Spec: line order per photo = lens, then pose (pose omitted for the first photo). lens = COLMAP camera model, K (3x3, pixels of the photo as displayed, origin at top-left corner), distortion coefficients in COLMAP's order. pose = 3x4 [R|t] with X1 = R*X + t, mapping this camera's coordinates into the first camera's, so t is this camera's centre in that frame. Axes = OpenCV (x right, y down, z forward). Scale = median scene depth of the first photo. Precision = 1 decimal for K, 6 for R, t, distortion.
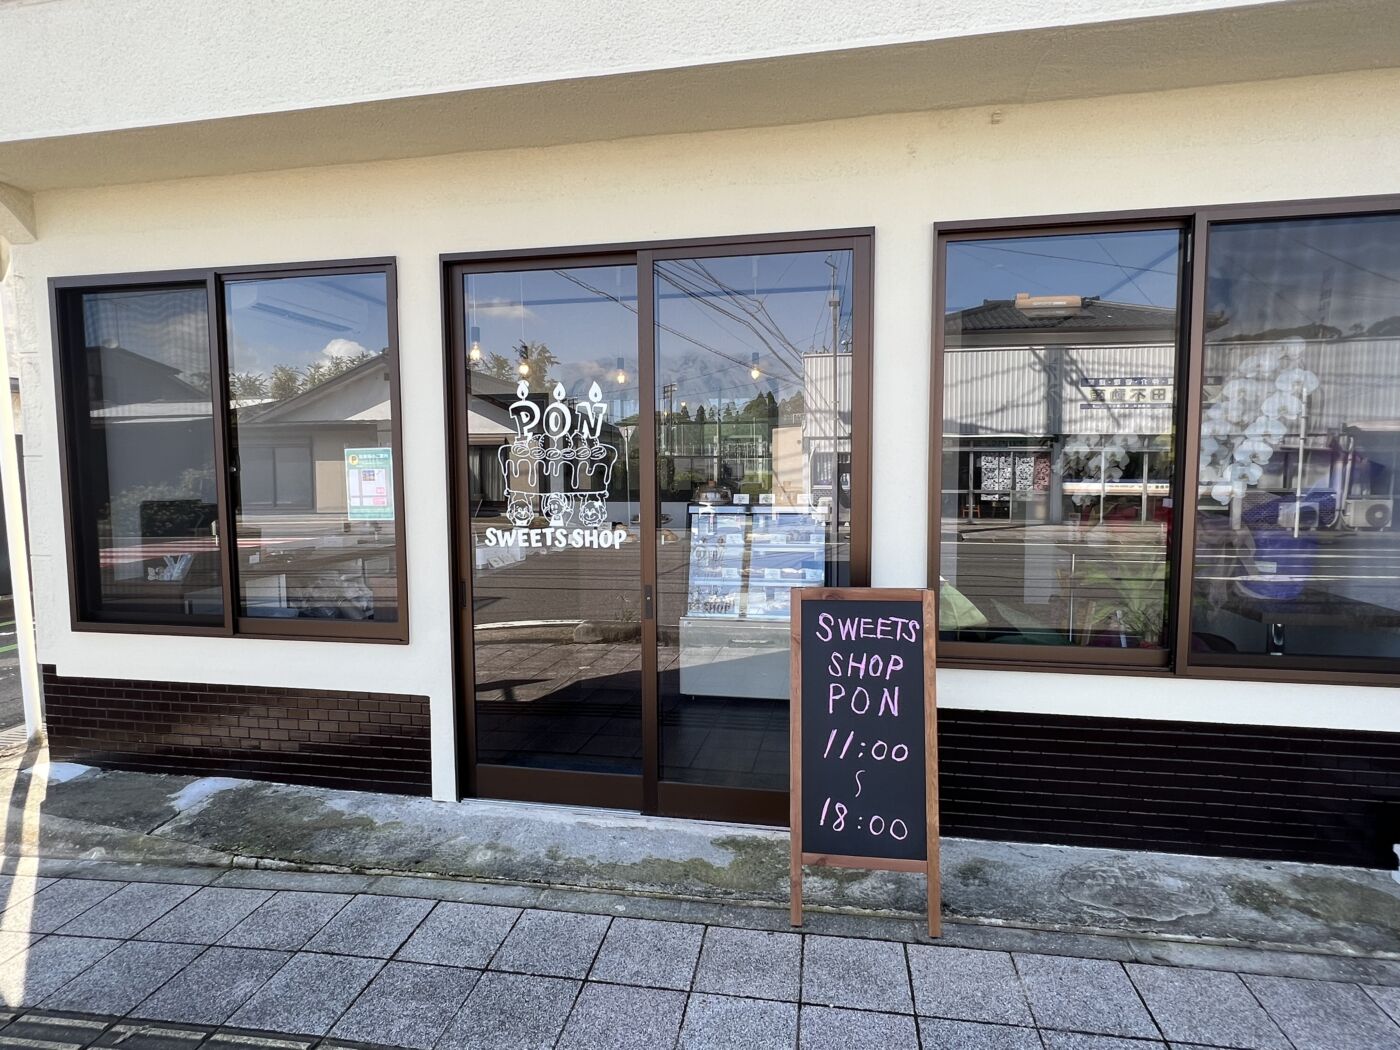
lens RADIAL K [[747.5, 0, 699.3], [0, 747.5, 524.5], [0, 0, 1]] dist [0.000933, 0.000106]
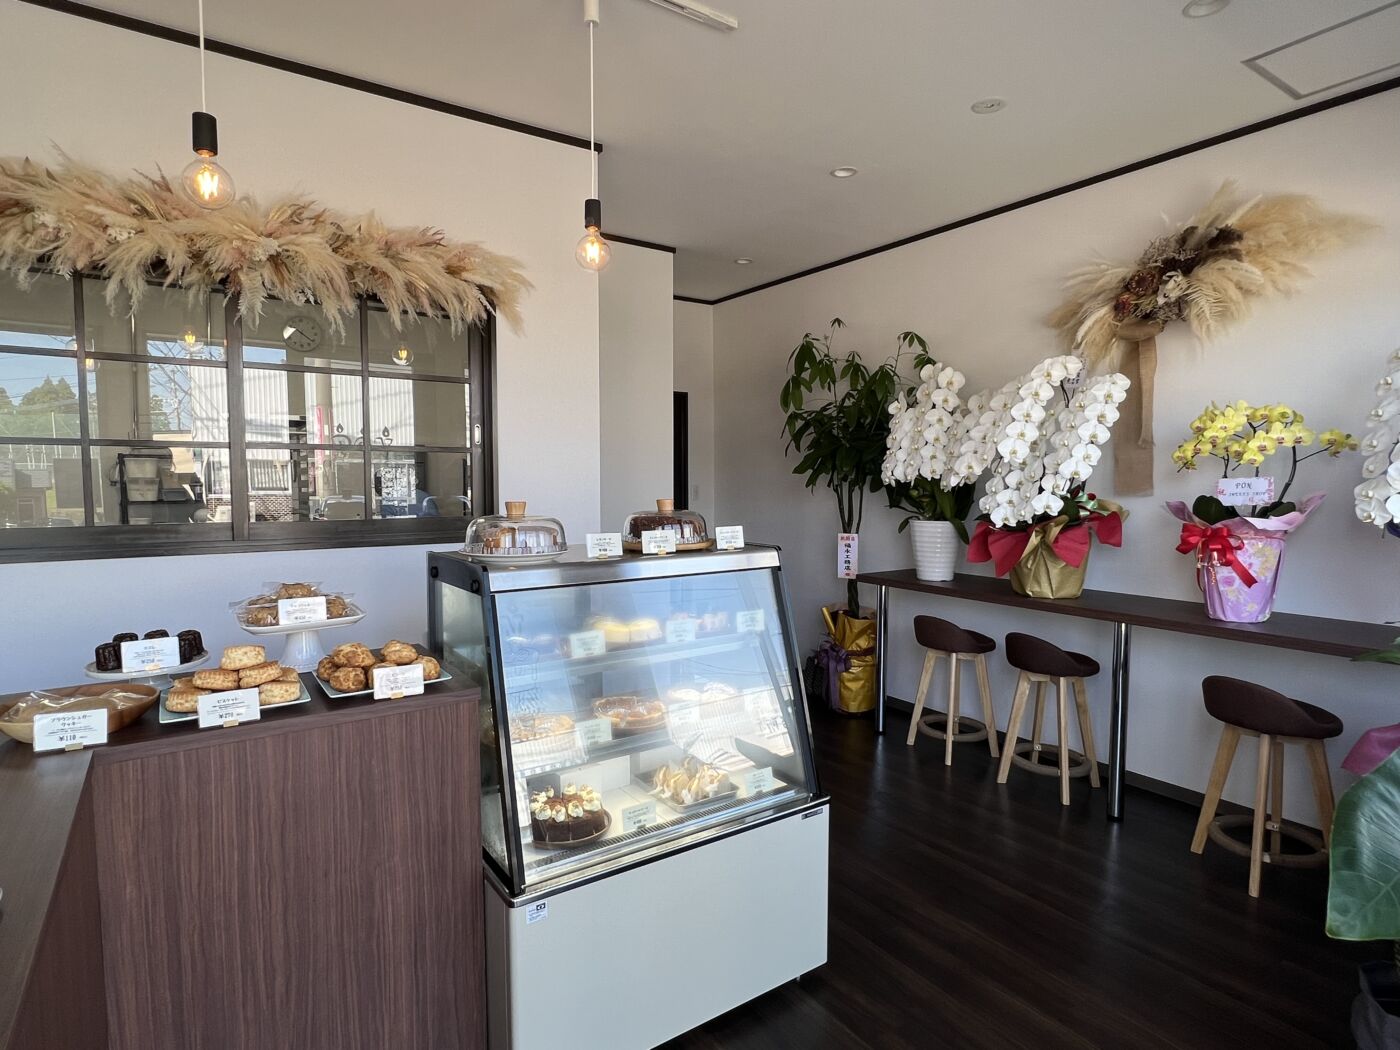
lens RADIAL K [[747.5, 0, 700.2], [0, 747.5, 523.9], [0, 0, 1]] dist [0.000933, 0.000106]
pose [[0.723229, -0.036034, 0.689668, -0.058529], [0.047069, 0.998888, 0.002831, 0.013925], [-0.689002, 0.030415, 0.724121, -0.155193]]
